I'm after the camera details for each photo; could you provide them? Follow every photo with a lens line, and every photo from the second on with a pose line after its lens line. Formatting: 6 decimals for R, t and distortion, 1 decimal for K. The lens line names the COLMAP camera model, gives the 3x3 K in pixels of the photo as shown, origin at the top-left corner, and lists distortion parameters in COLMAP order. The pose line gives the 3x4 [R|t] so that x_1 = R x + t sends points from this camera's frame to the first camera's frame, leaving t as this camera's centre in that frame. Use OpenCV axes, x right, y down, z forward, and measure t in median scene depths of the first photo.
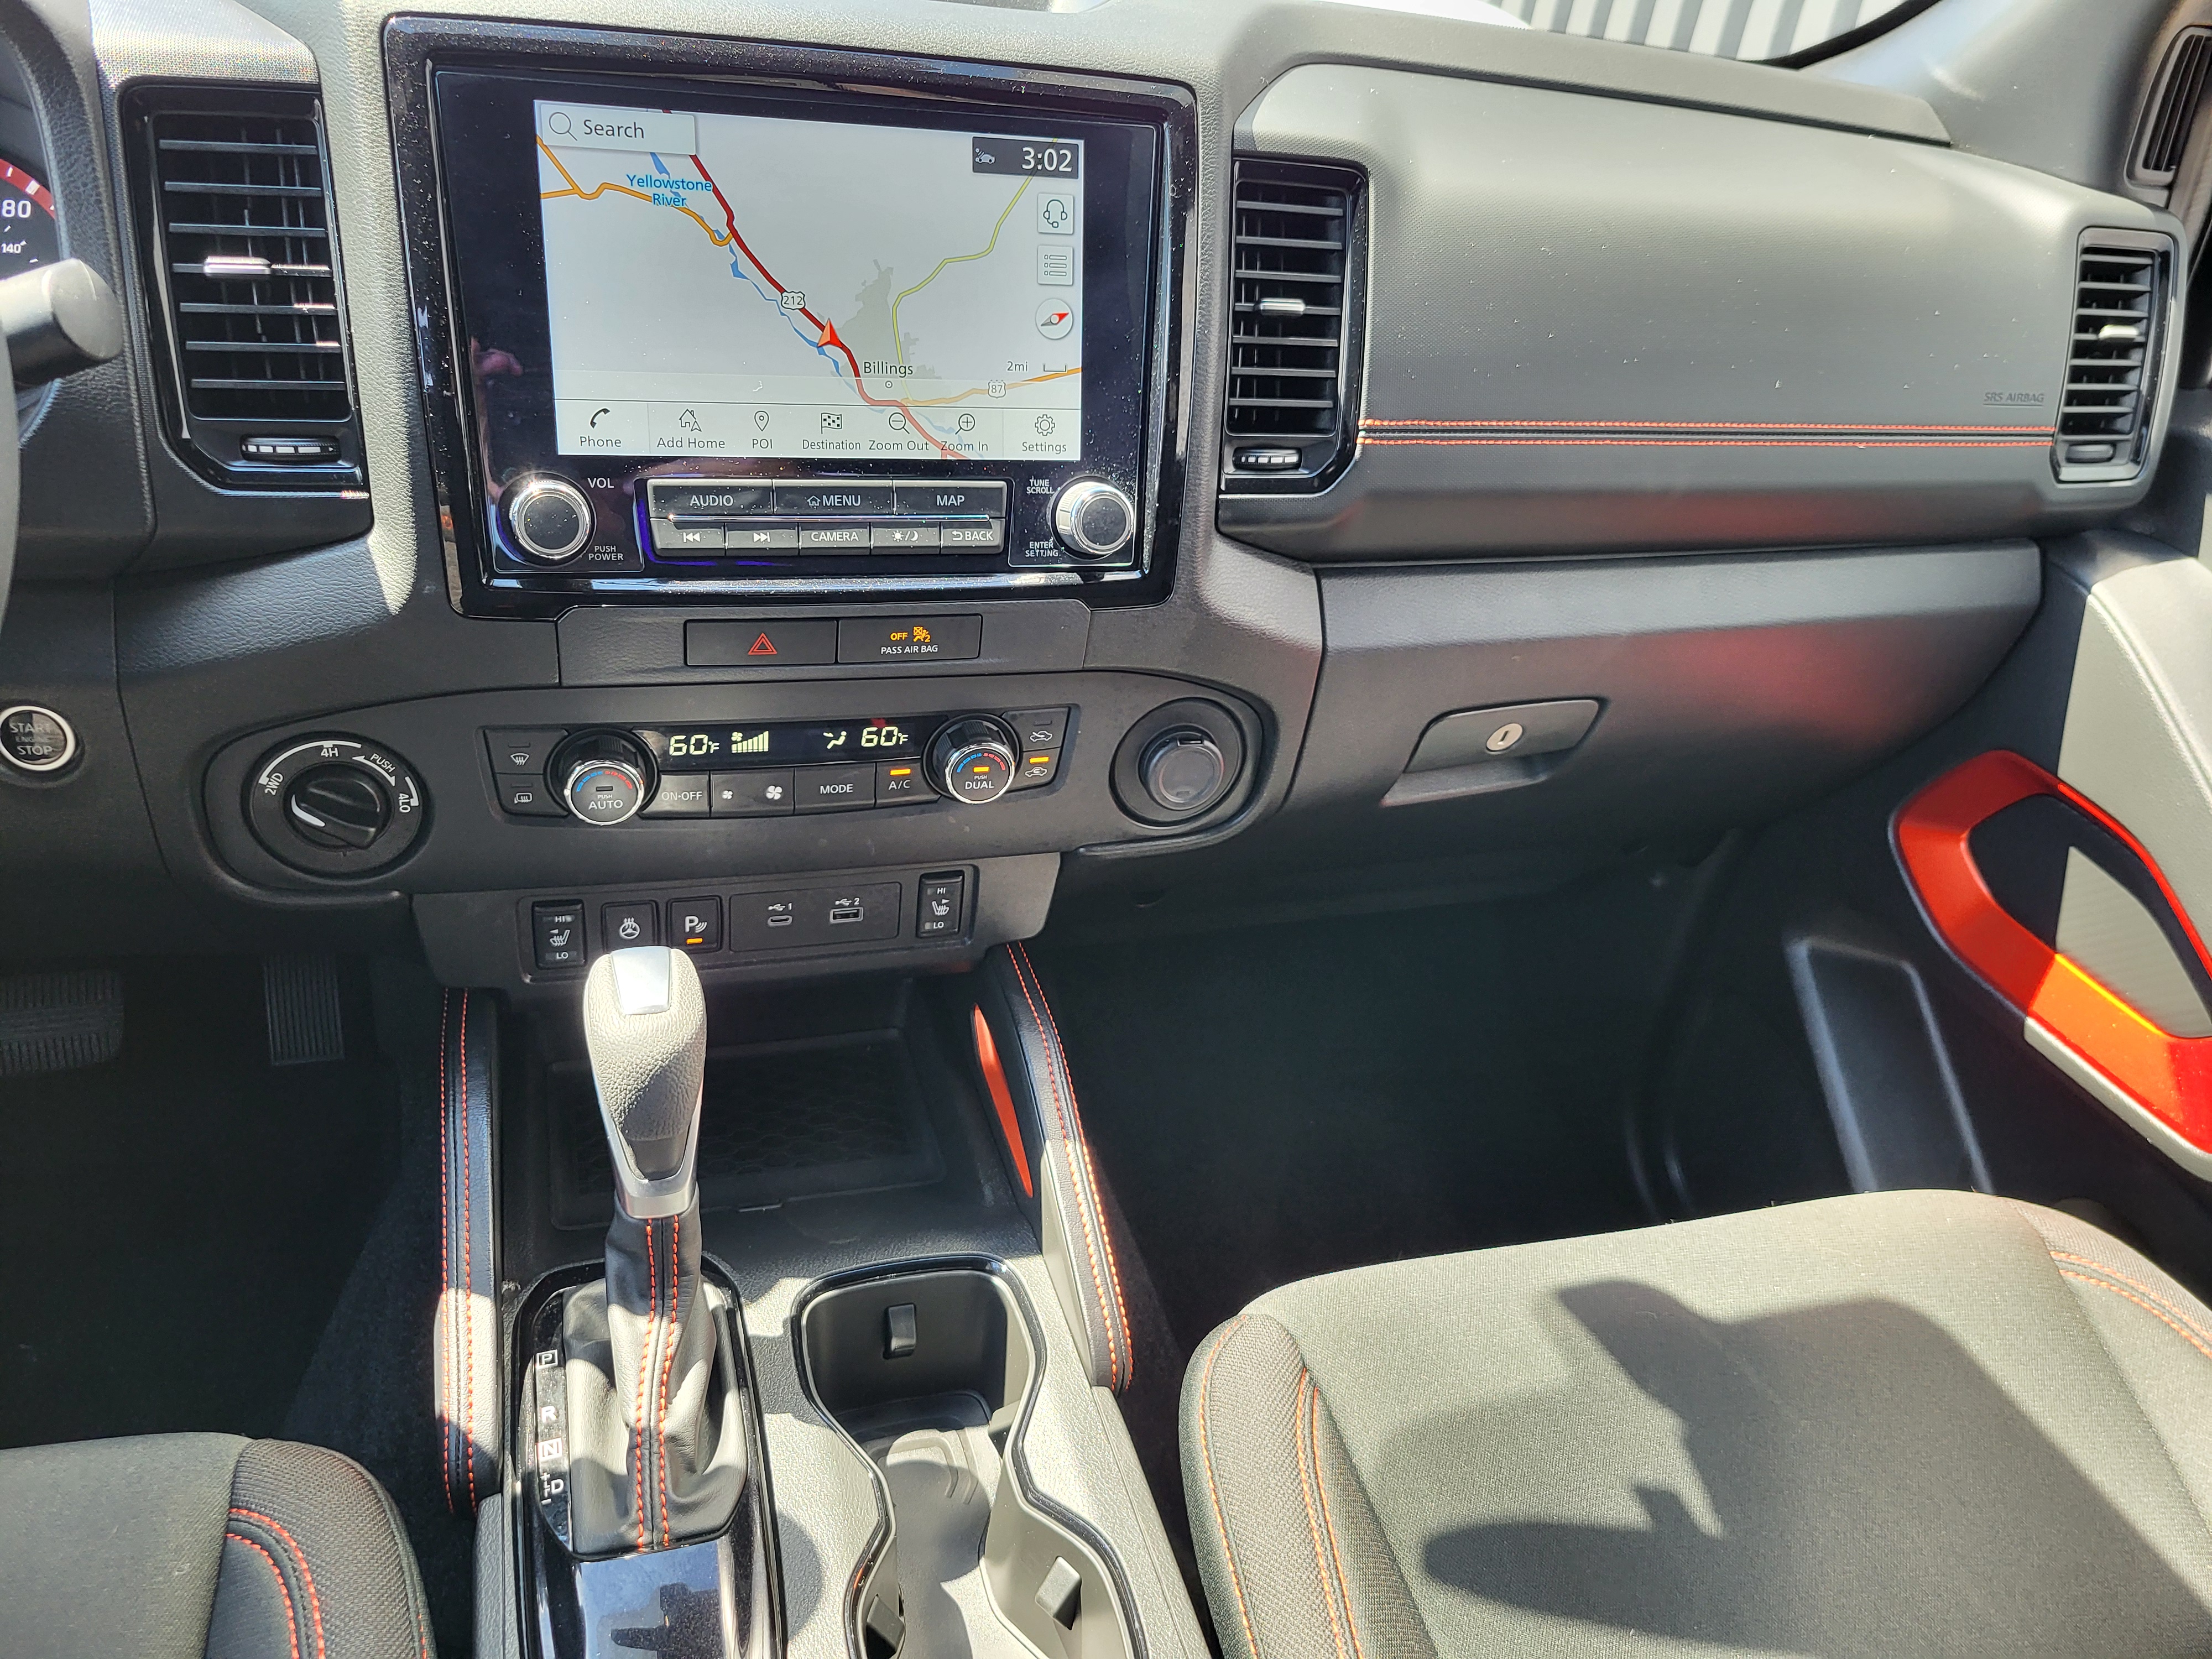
lens RADIAL K [[1732.9, 0, 1129.8], [0, 1732.9, 843.1], [0, 0, 1]] dist [0.011660, 0.007422]
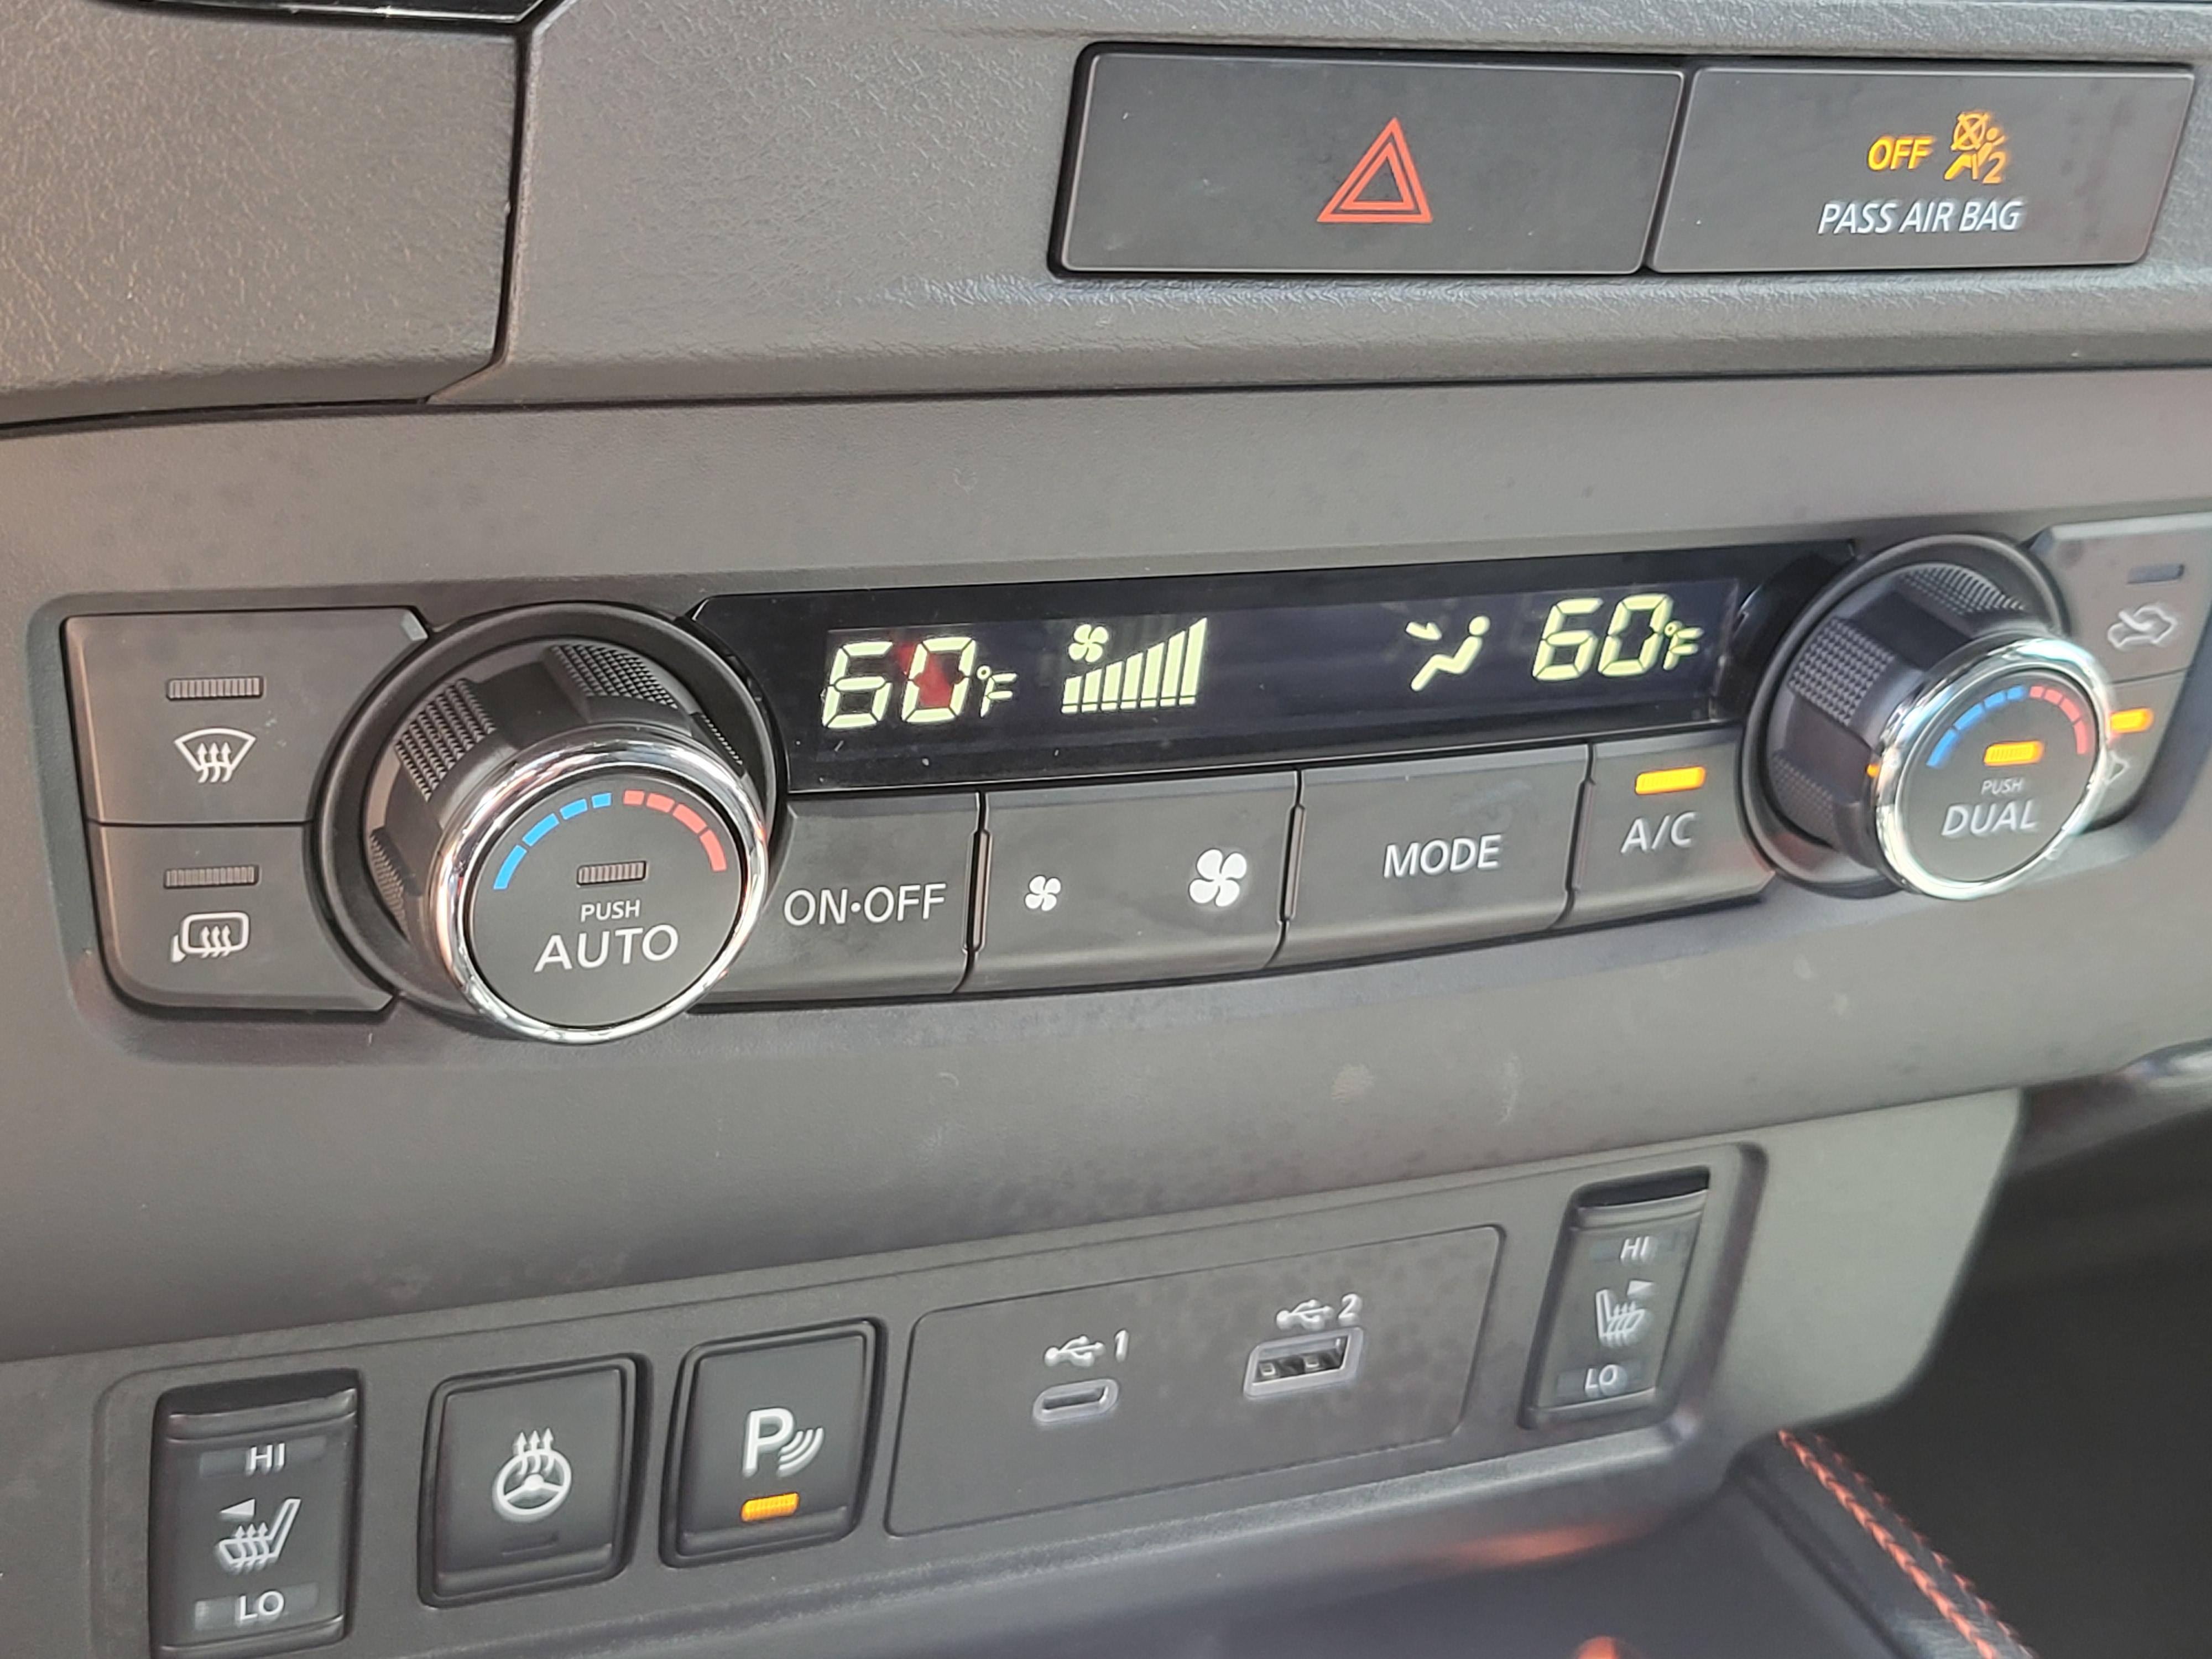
lens RADIAL K [[3584.7, 0, 1106.0], [0, 3584.7, 829.5], [0, 0, 1]] dist [-0.006298, 0.051135]
pose [[0.993770, -0.041094, 0.103601, -0.281532], [0.048589, 0.996300, -0.070891, -0.001785], [-0.100304, 0.075483, 0.992089, 0.531763]]
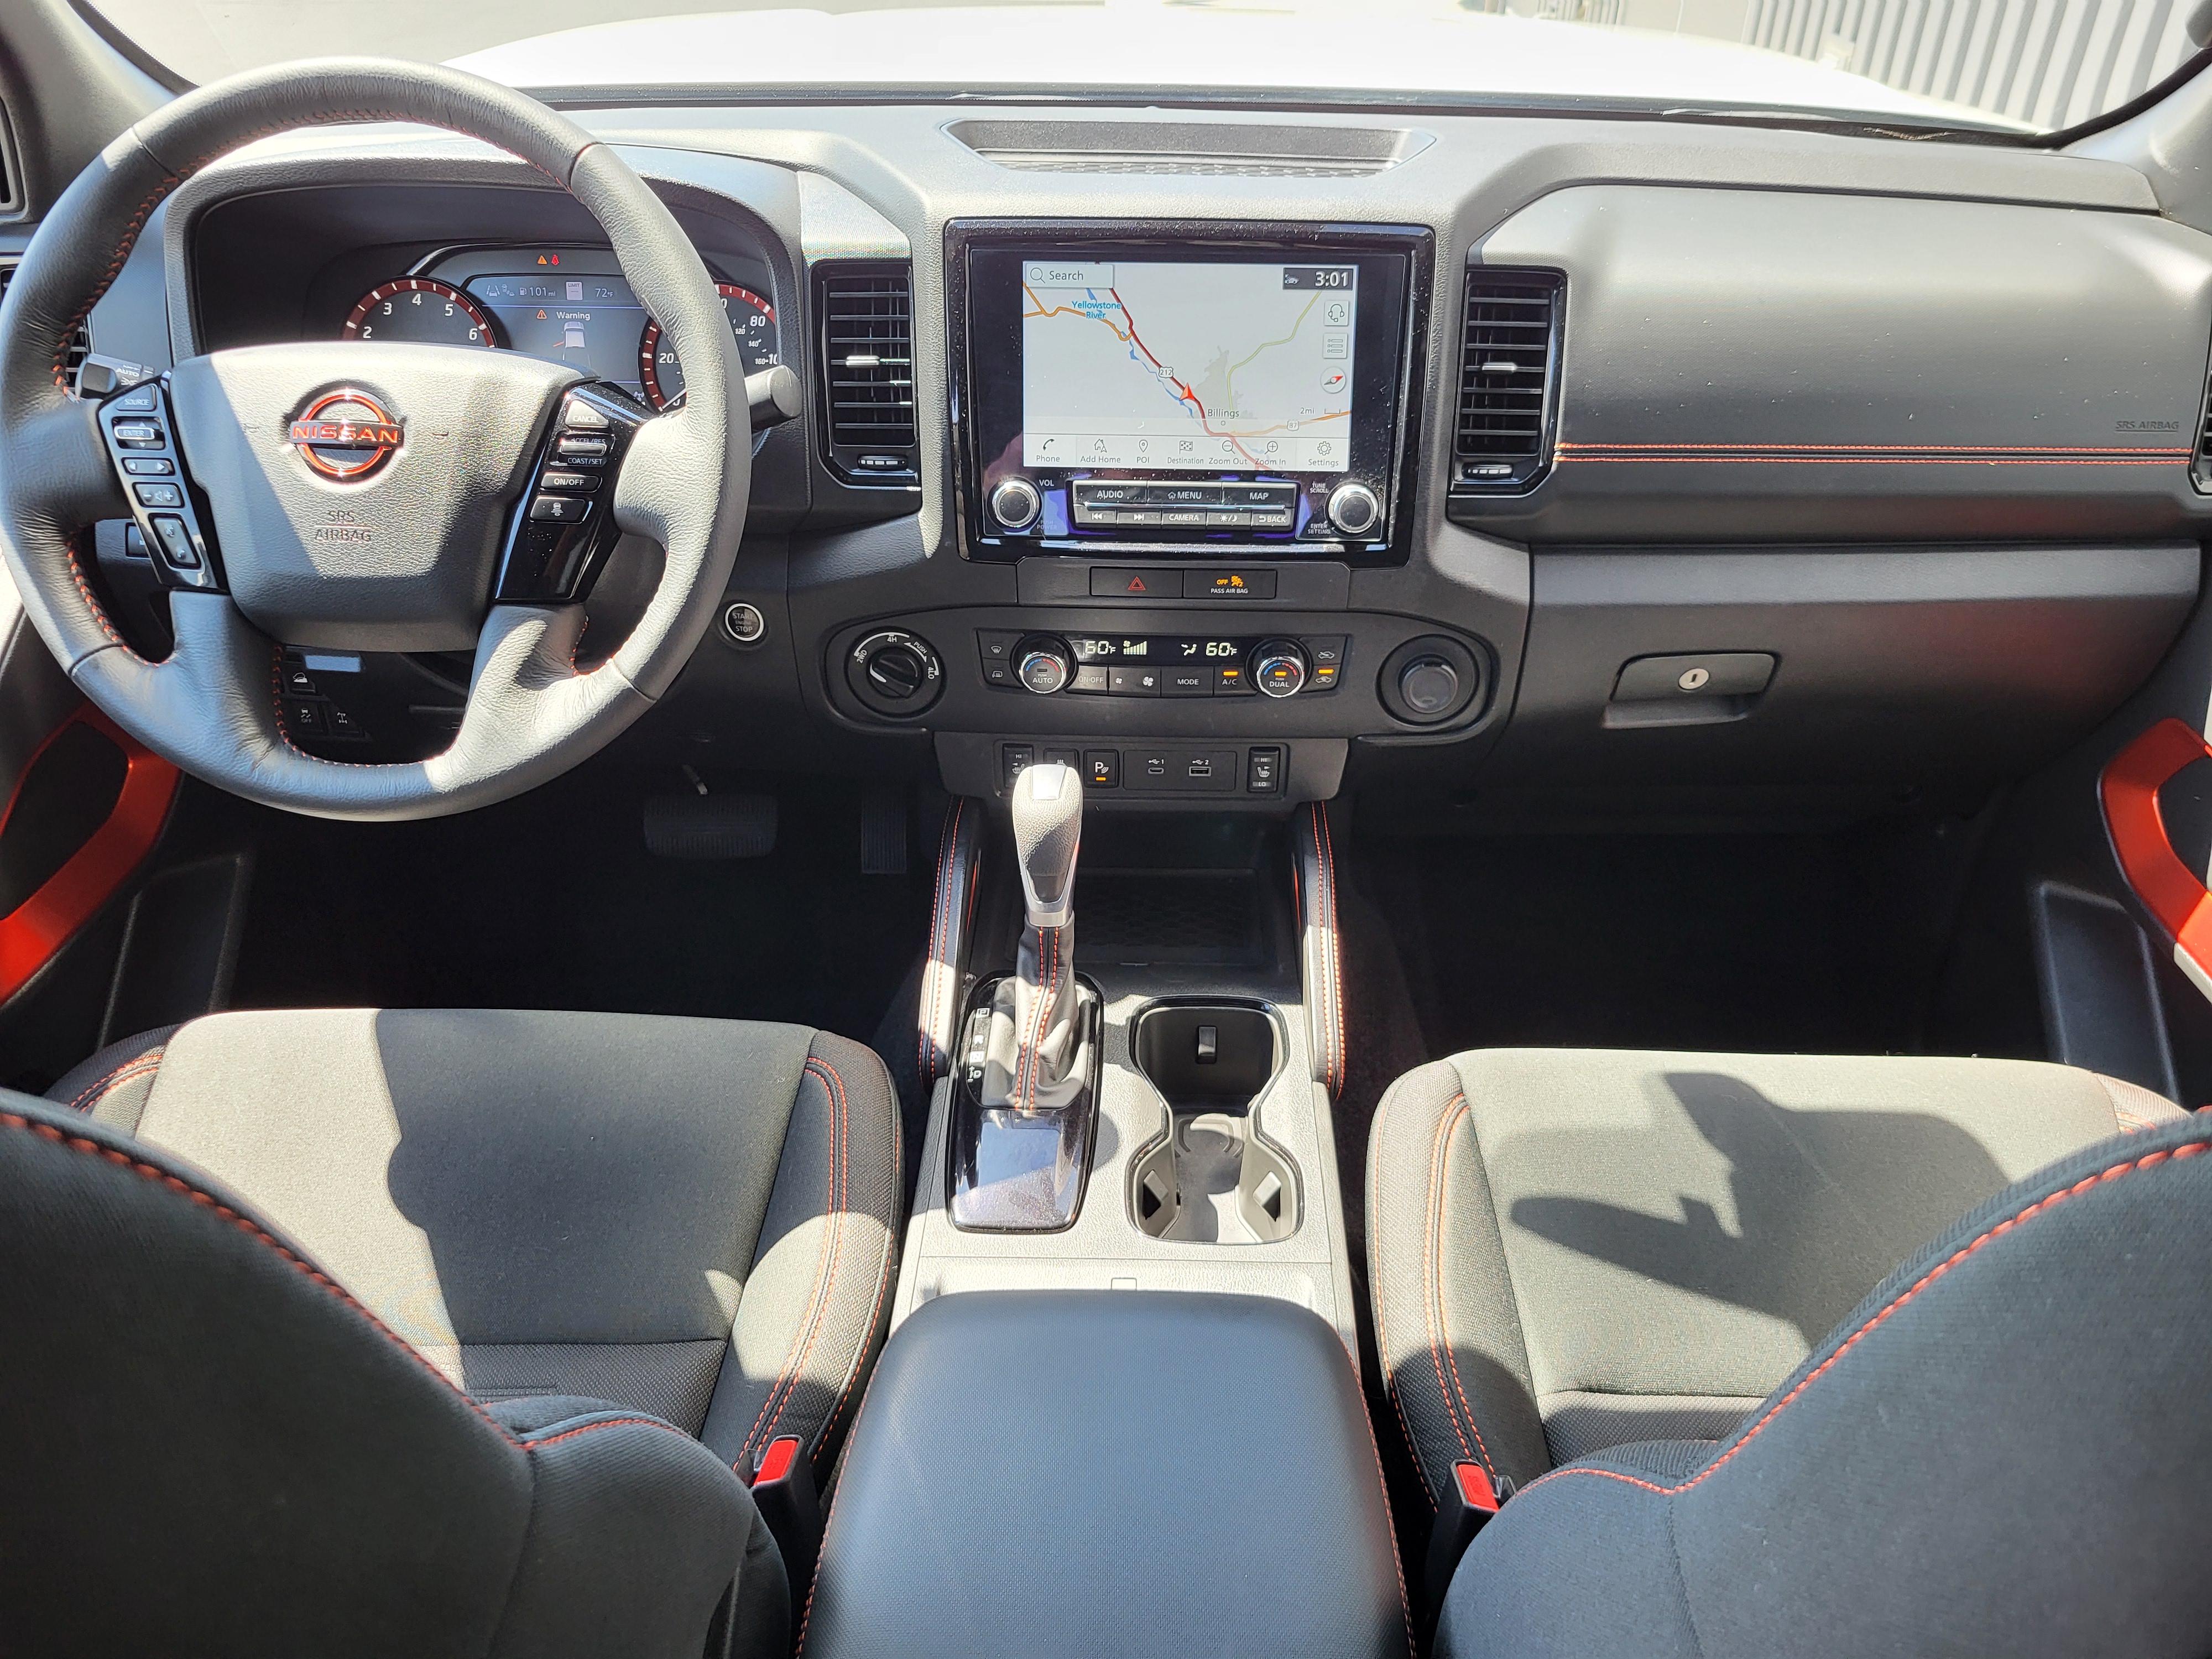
lens RADIAL K [[1678.8, 0, 1106.0], [0, 1678.8, 829.5], [0, 0, 1]] dist [0.008500, -0.003325]
pose [[0.939887, 0.078745, -0.332282, 0.283689], [-0.079216, 0.996783, 0.012151, 0.092162], [0.332170, 0.014901, 0.943102, -0.457471]]
